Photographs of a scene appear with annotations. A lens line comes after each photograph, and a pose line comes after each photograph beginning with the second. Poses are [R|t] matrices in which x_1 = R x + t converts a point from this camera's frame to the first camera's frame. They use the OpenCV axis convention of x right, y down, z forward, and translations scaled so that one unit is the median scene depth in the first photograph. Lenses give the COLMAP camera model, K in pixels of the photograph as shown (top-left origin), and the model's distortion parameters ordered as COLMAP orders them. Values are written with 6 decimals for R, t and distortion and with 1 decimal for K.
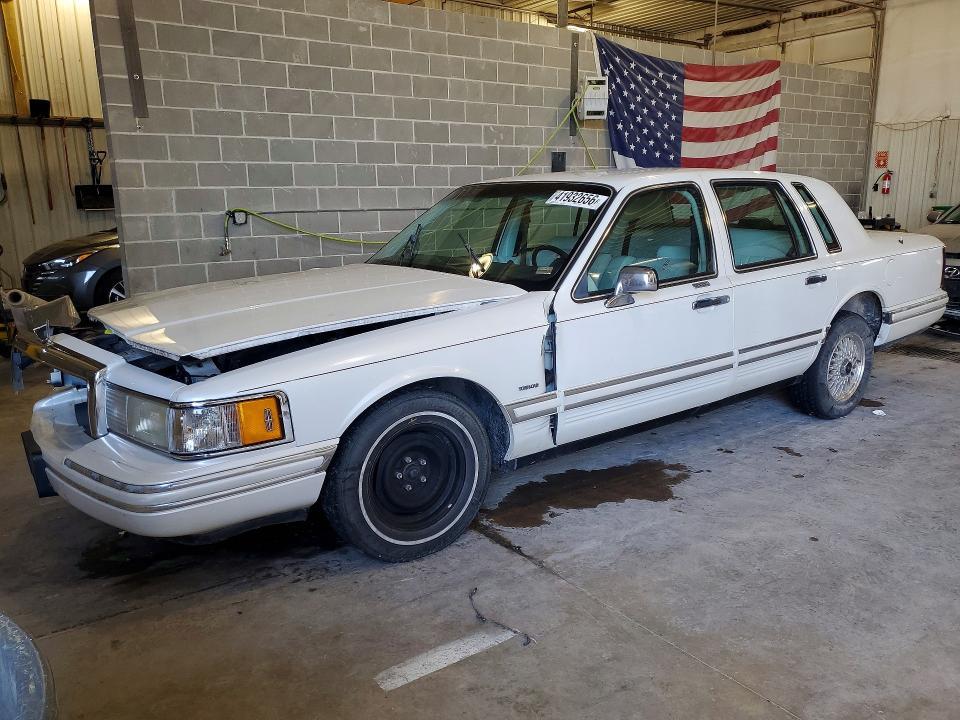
lens RADIAL K [[779.4, 0, 477.6], [0, 779.4, 358.0], [0, 0, 1]] dist [0.028419, -0.011236]
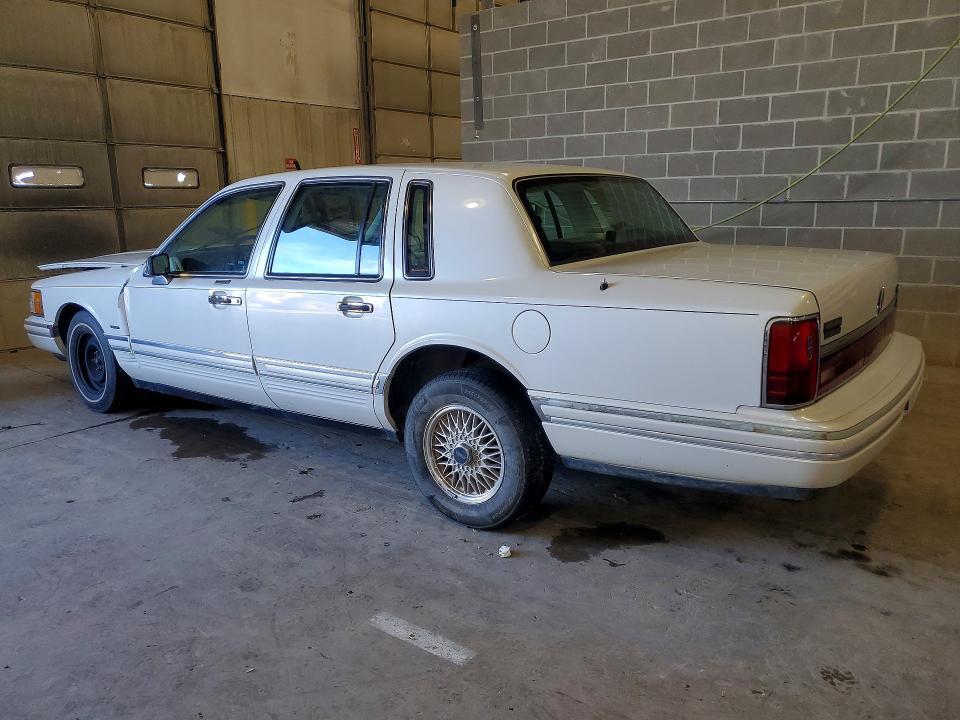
lens RADIAL K [[779.4, 0, 478.3], [0, 779.4, 365.6], [0, 0, 1]] dist [0.028419, -0.011236]
pose [[0.267458, 0.217434, -0.938717, 0.793588], [-0.185951, 0.967542, 0.171130, -0.131152], [0.945457, 0.128786, 0.299209, 0.585103]]
